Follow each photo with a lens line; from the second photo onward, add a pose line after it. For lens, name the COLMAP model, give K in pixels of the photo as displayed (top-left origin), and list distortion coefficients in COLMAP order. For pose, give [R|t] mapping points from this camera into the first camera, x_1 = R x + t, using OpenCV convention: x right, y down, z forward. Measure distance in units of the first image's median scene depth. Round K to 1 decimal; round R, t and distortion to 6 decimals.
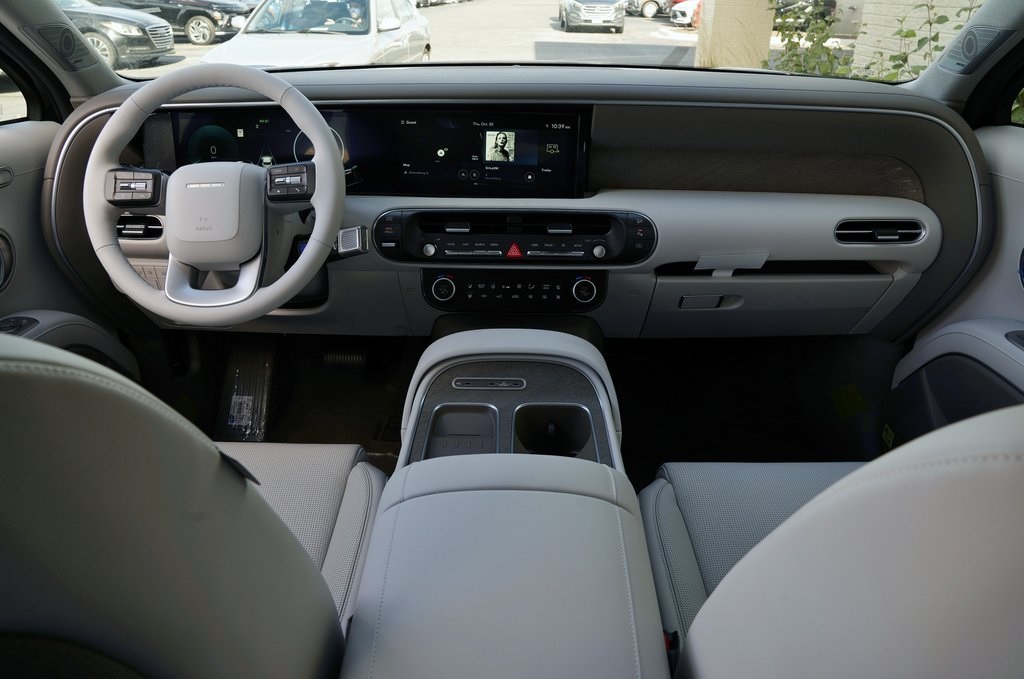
lens RADIAL K [[712.7, 0, 512.0], [0, 712.7, 339.5], [0, 0, 1]] dist [-0.131406, 0.102948]
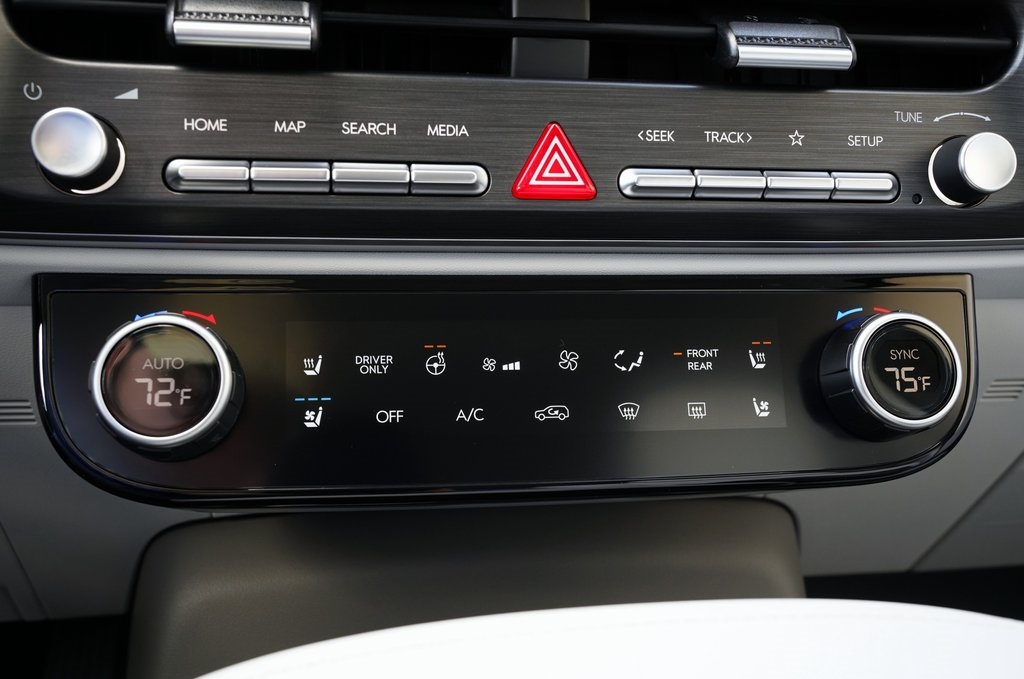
lens RADIAL K [[1049.9, 0, 512.0], [0, 1049.9, 339.5], [0, 0, 1]] dist [-0.003759, 0.006847]
pose [[0.982338, -0.019300, 0.186118, -0.060443], [0.054301, 0.981266, -0.184848, -0.028618], [-0.179064, 0.191690, 0.964982, 0.742697]]
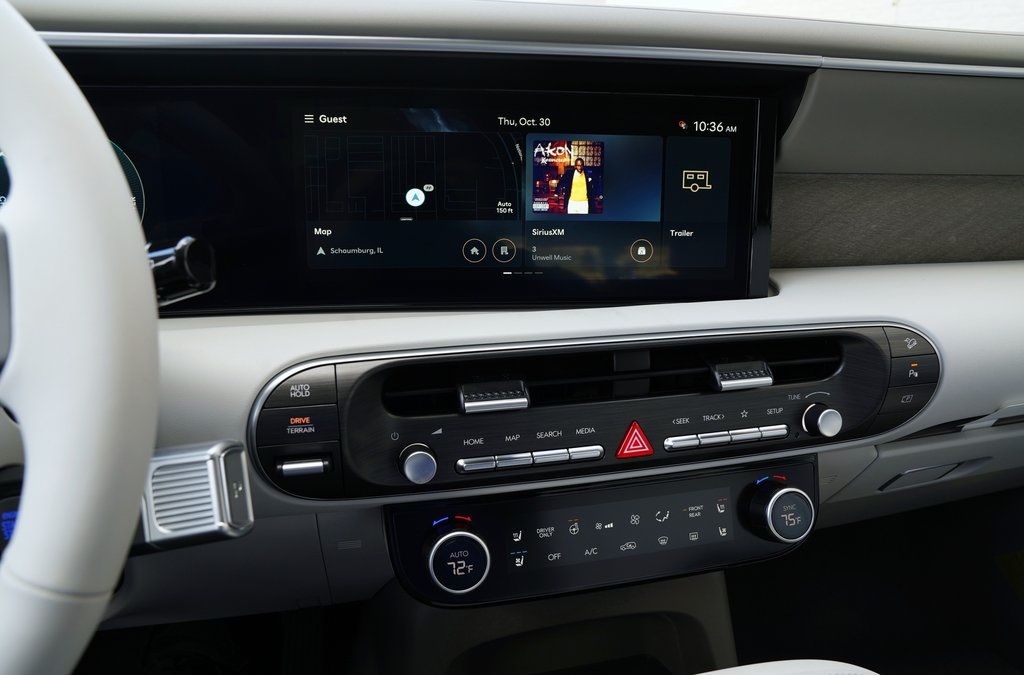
lens RADIAL K [[712.7, 0, 512.0], [0, 712.7, 337.5], [0, 0, 1]] dist [-0.131406, 0.102948]
pose [[0.966646, -0.070515, 0.246219, -0.153023], [0.092527, 0.992572, -0.078991, -0.156518], [-0.238820, 0.099138, 0.965990, 0.636016]]
